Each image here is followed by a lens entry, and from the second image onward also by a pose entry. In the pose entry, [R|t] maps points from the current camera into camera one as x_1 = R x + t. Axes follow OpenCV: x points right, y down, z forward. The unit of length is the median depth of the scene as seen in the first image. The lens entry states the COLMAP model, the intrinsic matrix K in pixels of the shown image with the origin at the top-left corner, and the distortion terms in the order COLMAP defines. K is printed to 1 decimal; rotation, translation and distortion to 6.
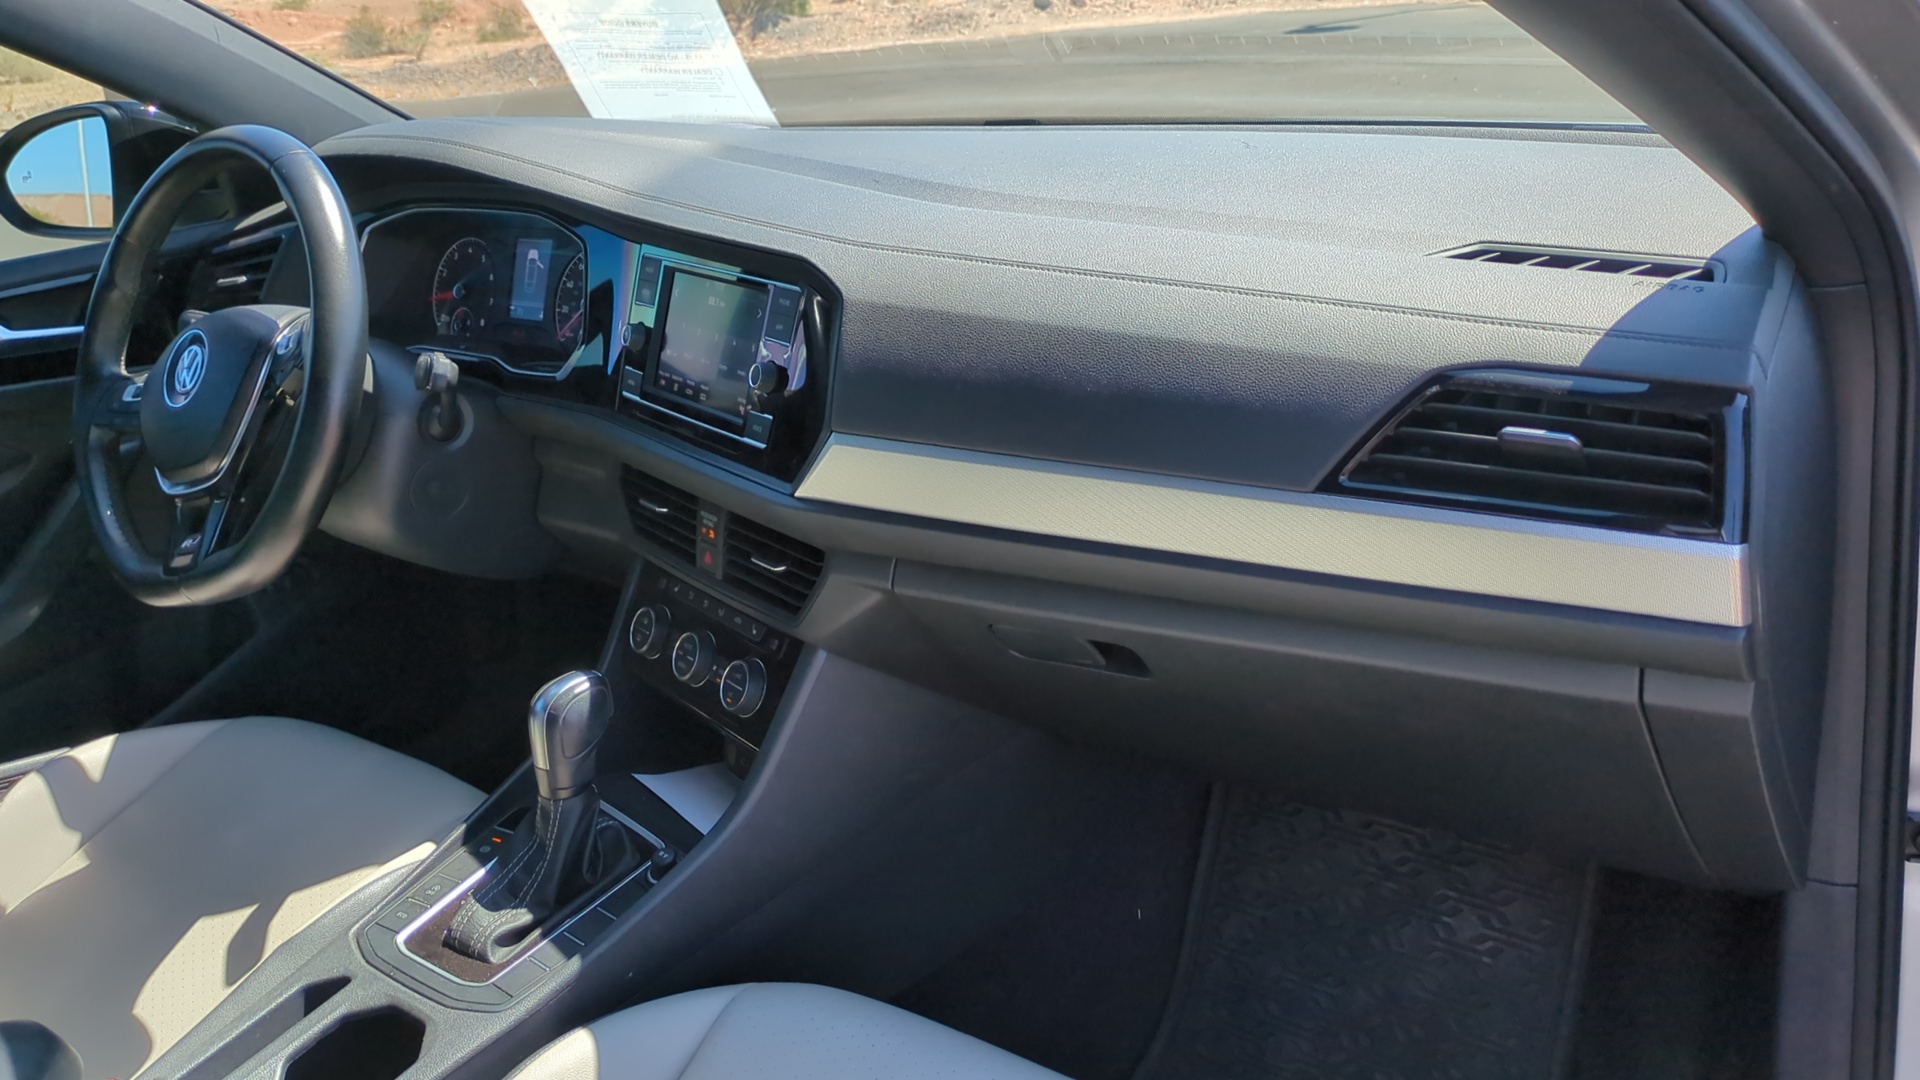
lens RADIAL K [[1643.0, 0, 961.3], [0, 1643.0, 531.9], [0, 0, 1]] dist [0.068530, -0.098995]
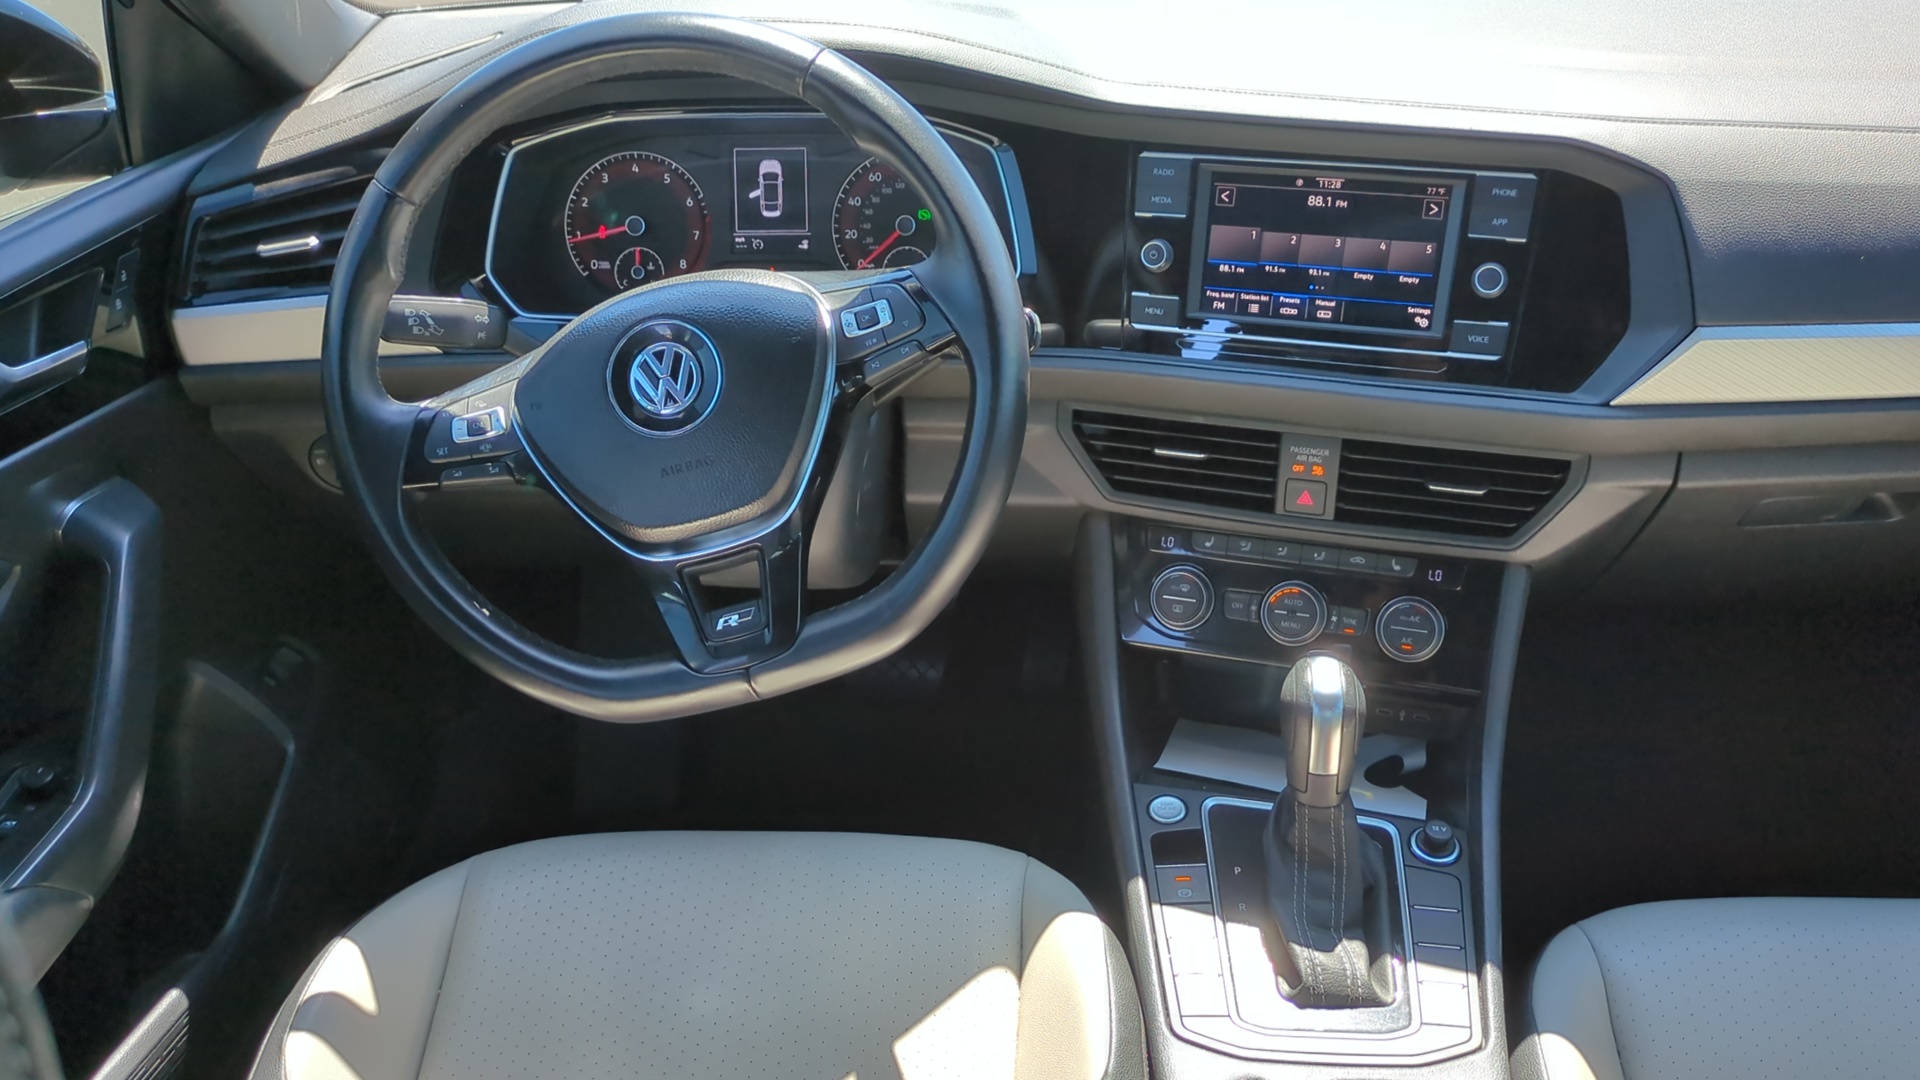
lens RADIAL K [[1643.0, 0, 976.4], [0, 1643.0, 530.6], [0, 0, 1]] dist [0.068530, -0.098995]
pose [[0.814644, -0.204515, 0.542705, -0.761428], [0.152135, 0.978349, 0.140317, -0.115094], [-0.559652, -0.031744, 0.828120, 0.367661]]
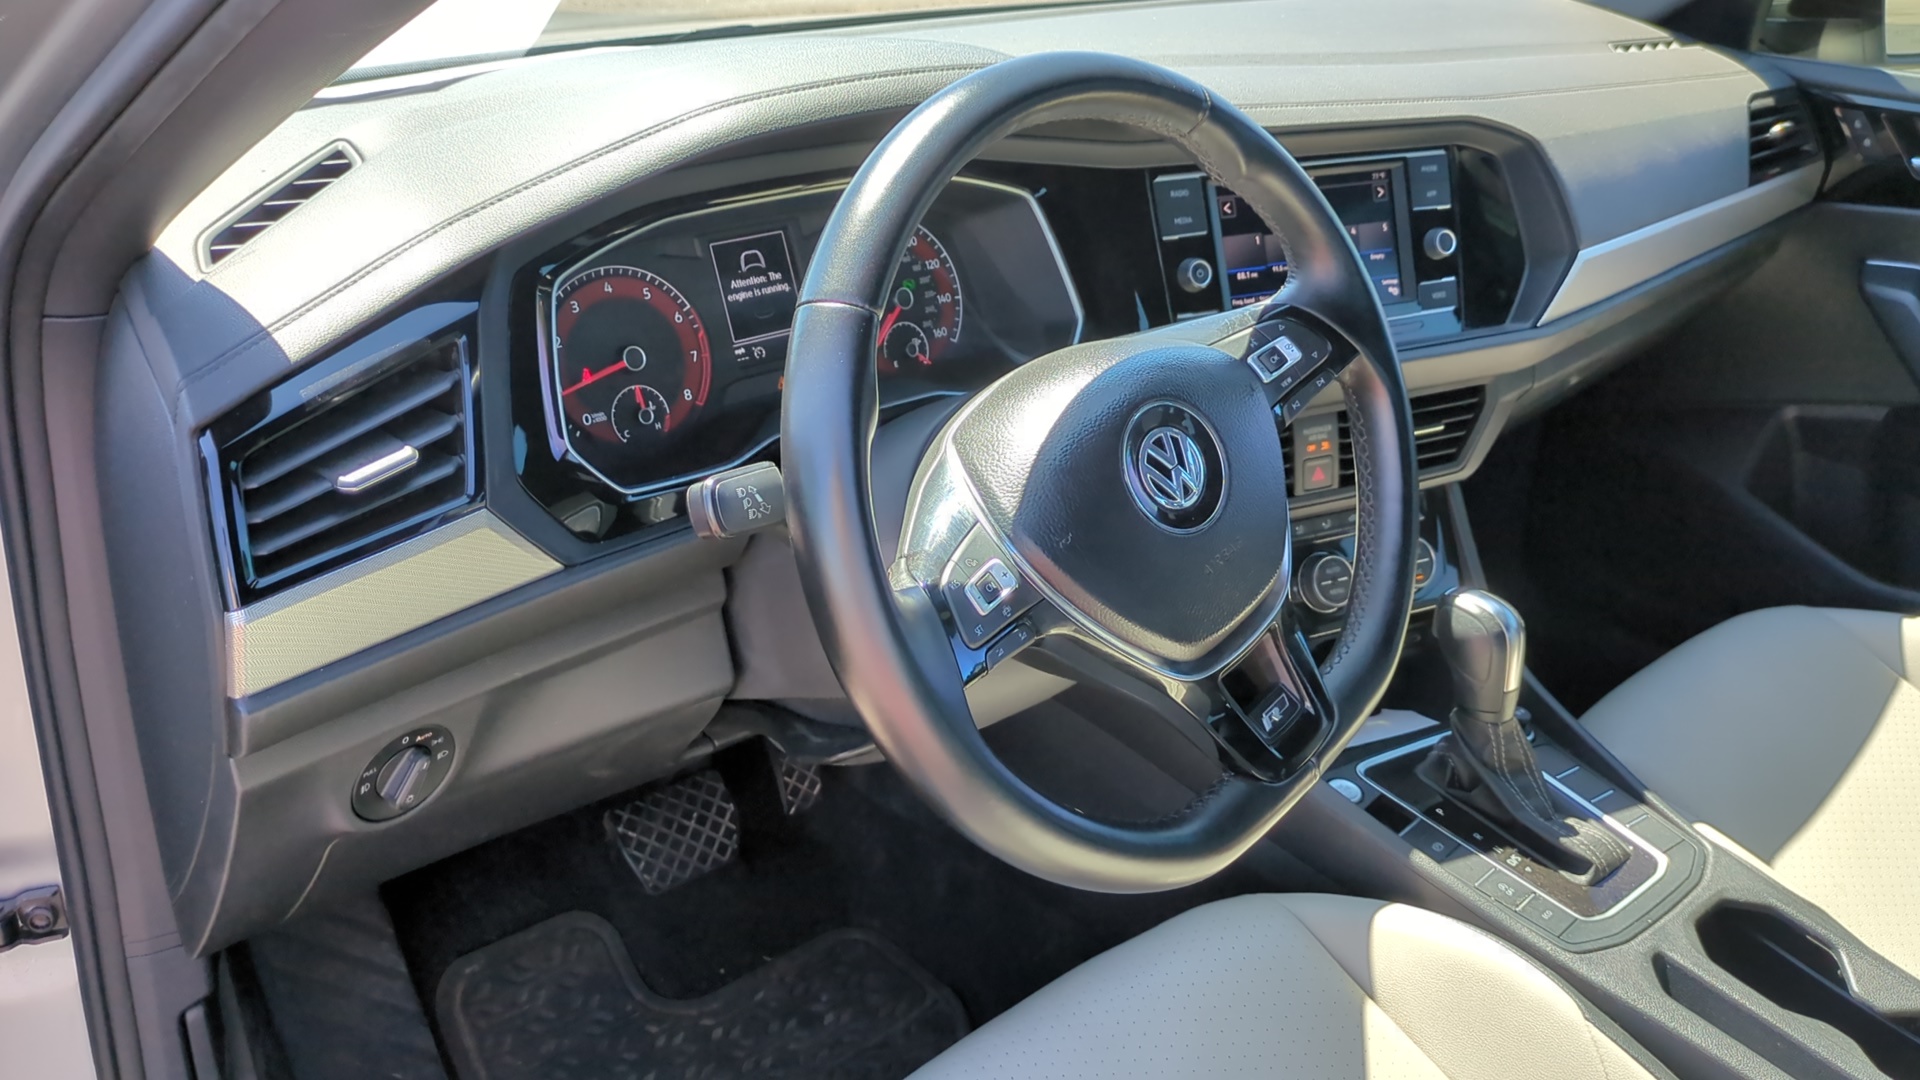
lens RADIAL K [[1643.0, 0, 974.2], [0, 1643.0, 535.4], [0, 0, 1]] dist [0.068530, -0.098995]
pose [[0.150657, -0.326506, 0.933111, -1.055333], [0.298357, 0.914889, 0.271958, -0.262567], [-0.942489, 0.237428, 0.235250, 0.956556]]
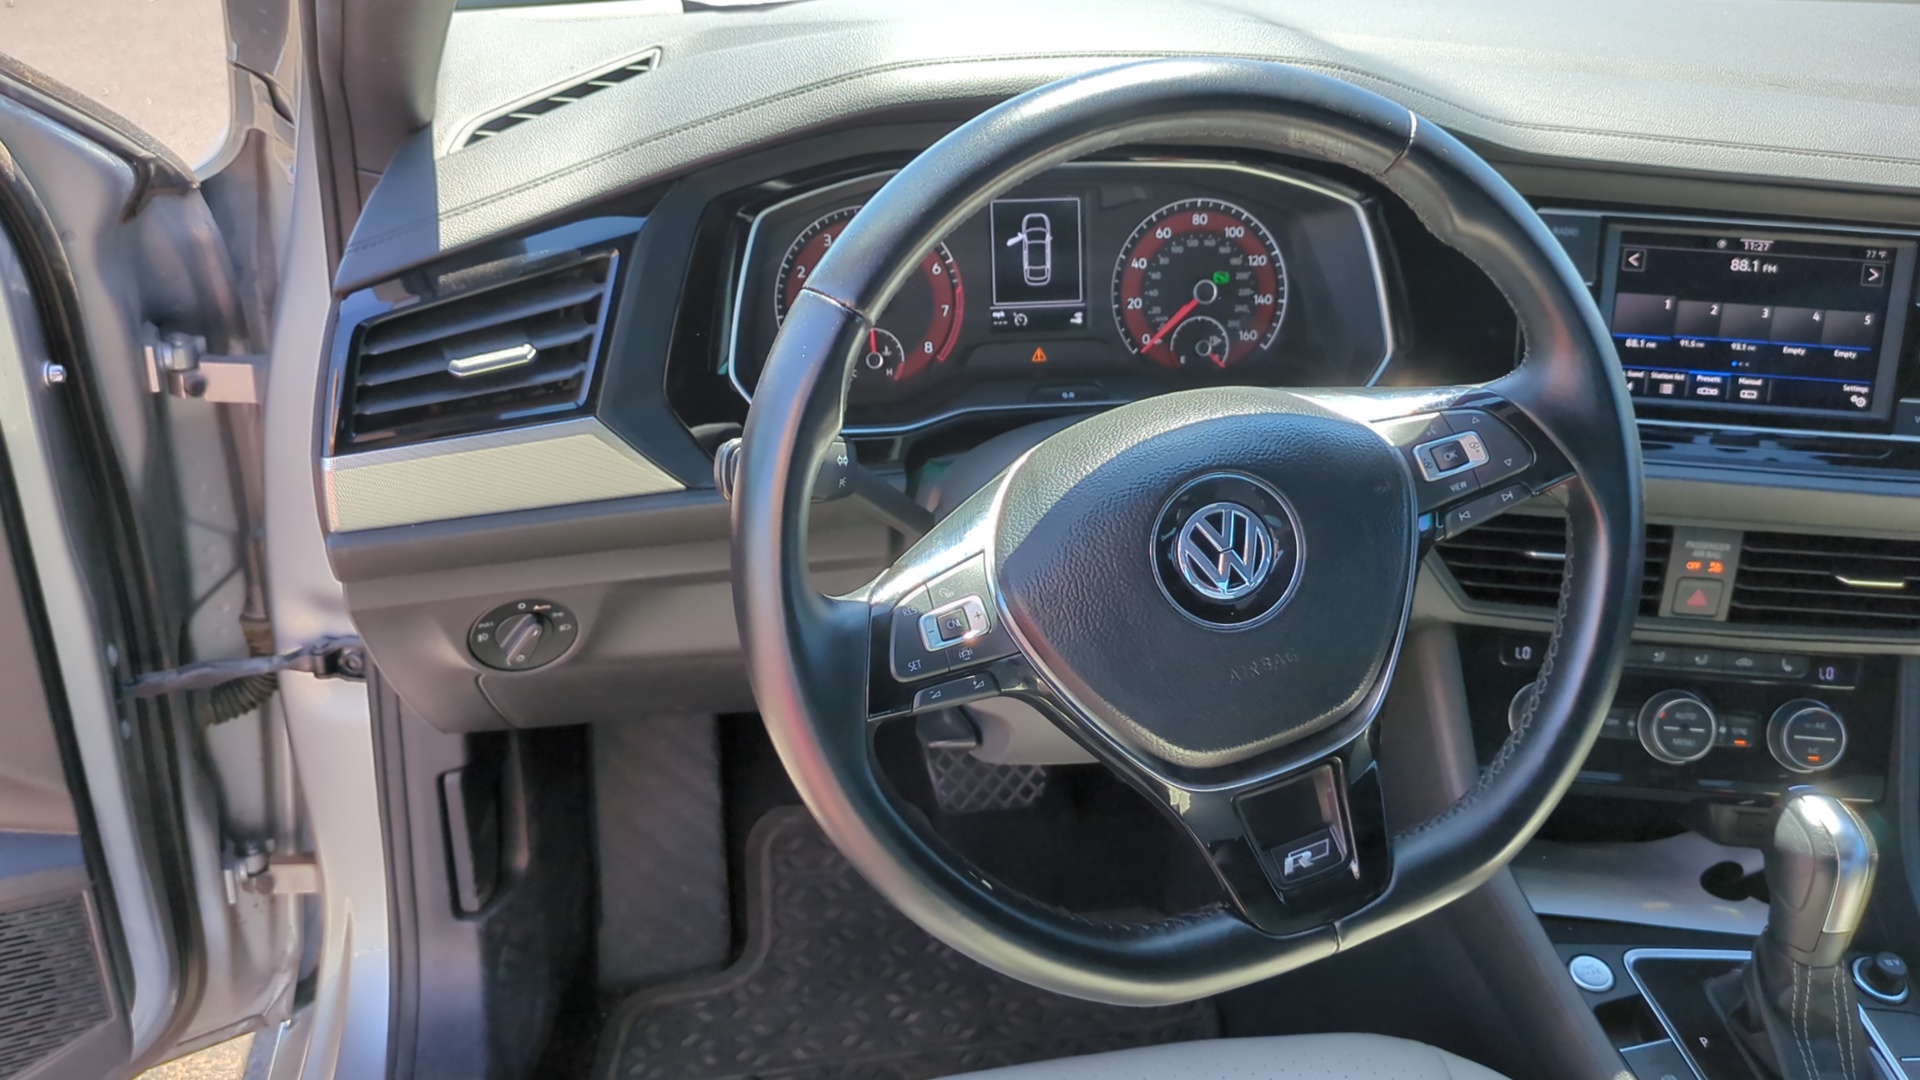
lens RADIAL K [[1643.0, 0, 975.5], [0, 1643.0, 534.1], [0, 0, 1]] dist [0.068530, -0.098995]
pose [[0.625466, -0.269824, 0.732112, -0.907819], [0.164105, 0.962806, 0.214647, -0.230928], [-0.762799, -0.014111, 0.646482, 0.745388]]
